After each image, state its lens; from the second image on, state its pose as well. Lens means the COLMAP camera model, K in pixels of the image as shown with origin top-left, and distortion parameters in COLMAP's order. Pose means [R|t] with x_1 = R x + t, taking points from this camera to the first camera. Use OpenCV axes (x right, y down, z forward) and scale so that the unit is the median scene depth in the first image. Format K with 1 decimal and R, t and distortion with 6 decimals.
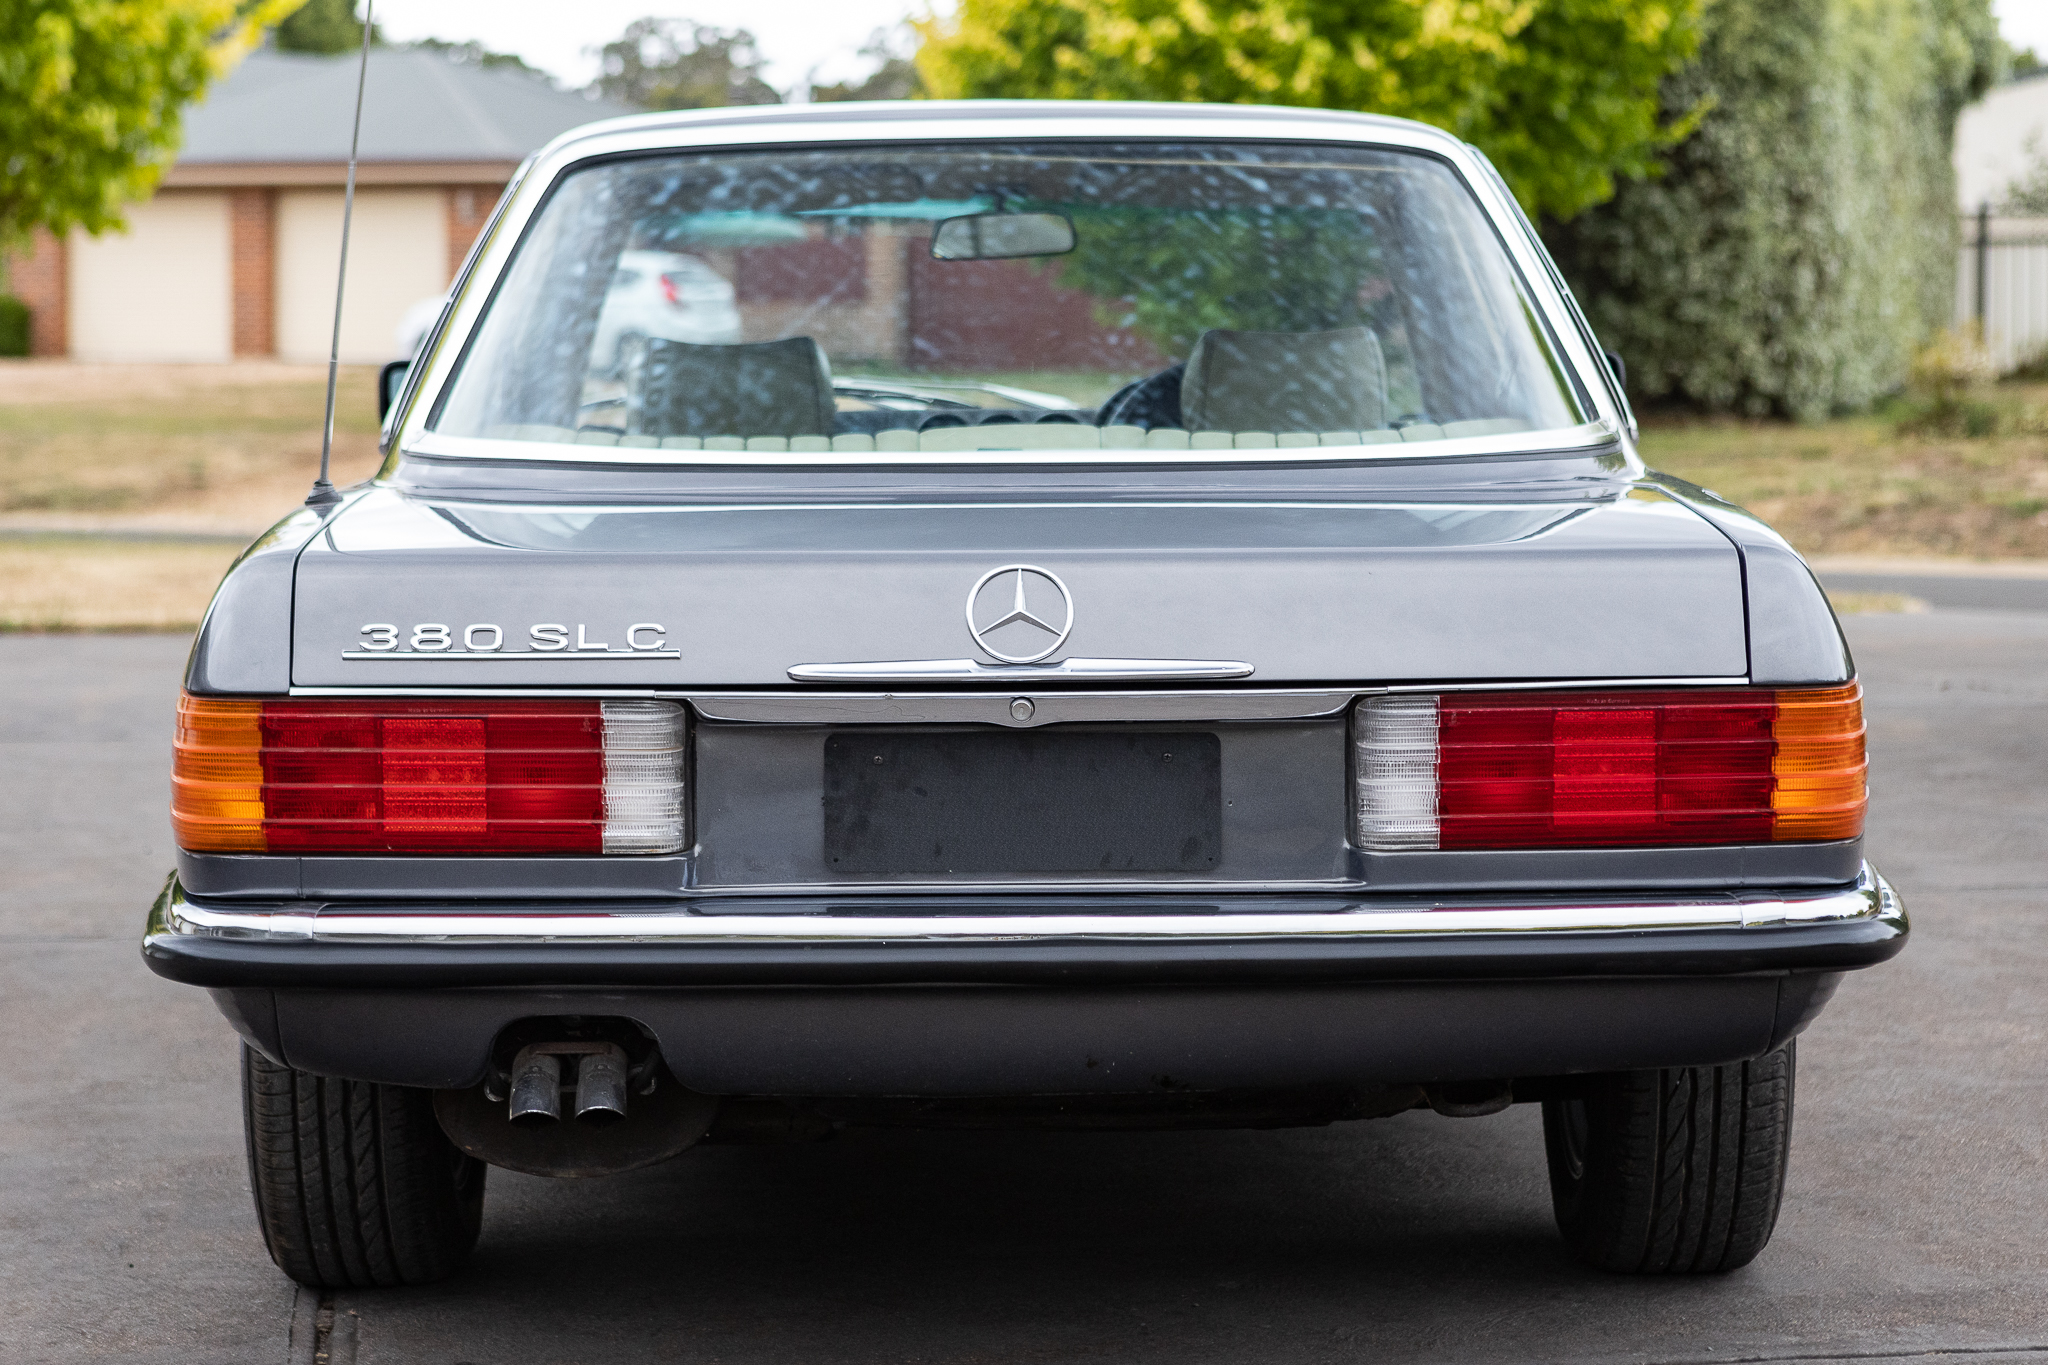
lens RADIAL K [[4599.1, 0, 883.9], [0, 4599.1, 683.3], [0, 0, 1]] dist [0.013029, -0.344463]
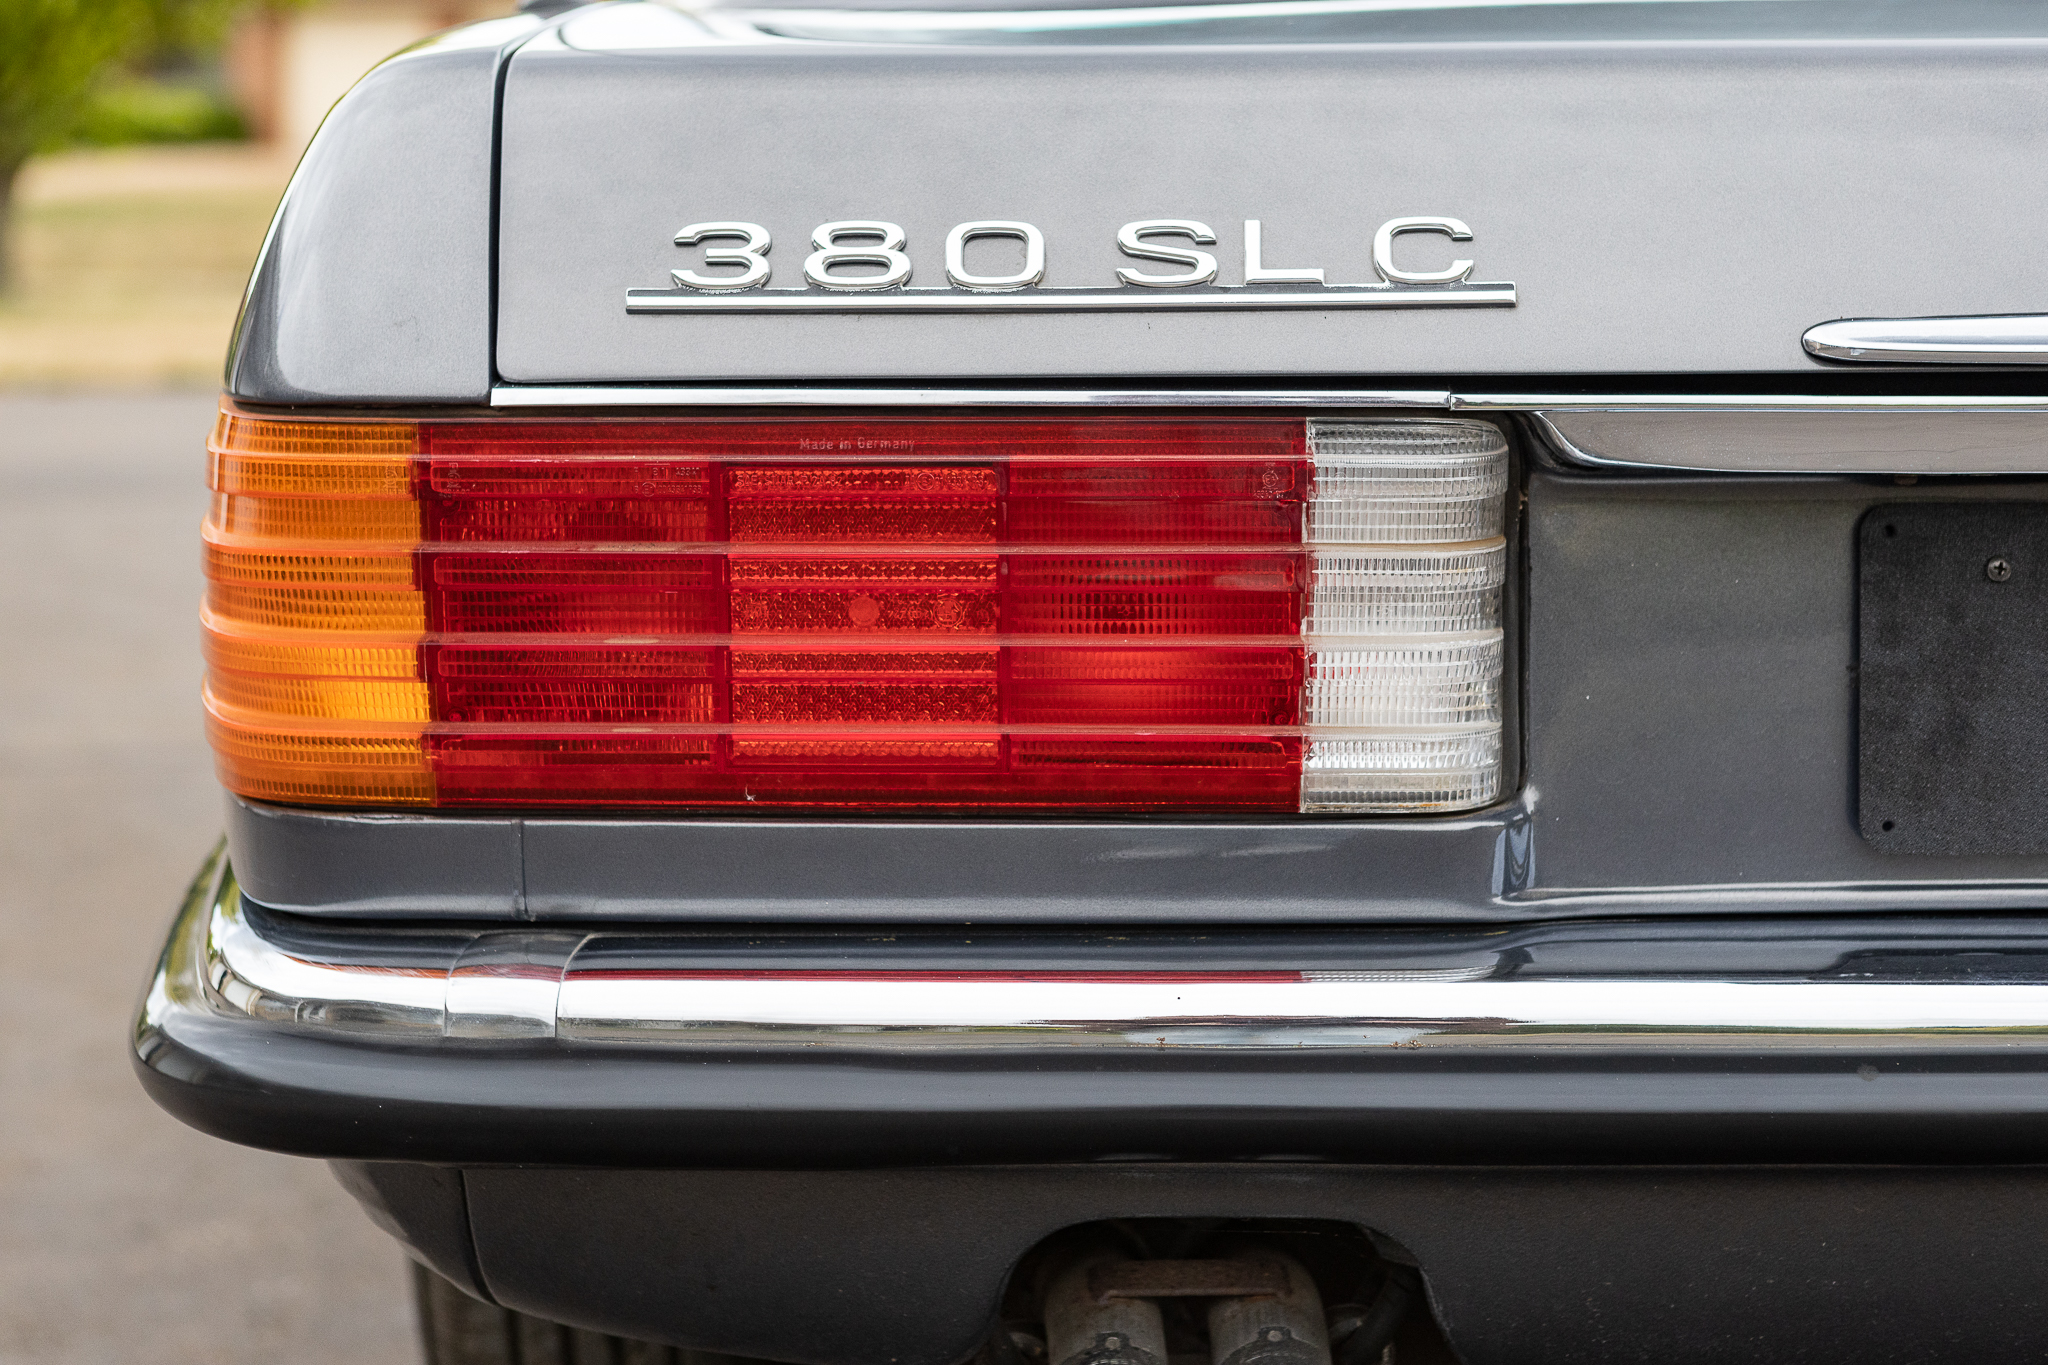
lens RADIAL K [[4421.9, 0, 1024.0], [0, 4421.9, 682.5], [0, 0, 1]] dist [0.000375, -0.091146]
pose [[0.999957, -0.002298, -0.008968, -0.080852], [0.002765, 0.998619, 0.052465, 0.006341], [0.008835, -0.052488, 0.998582, 0.626123]]
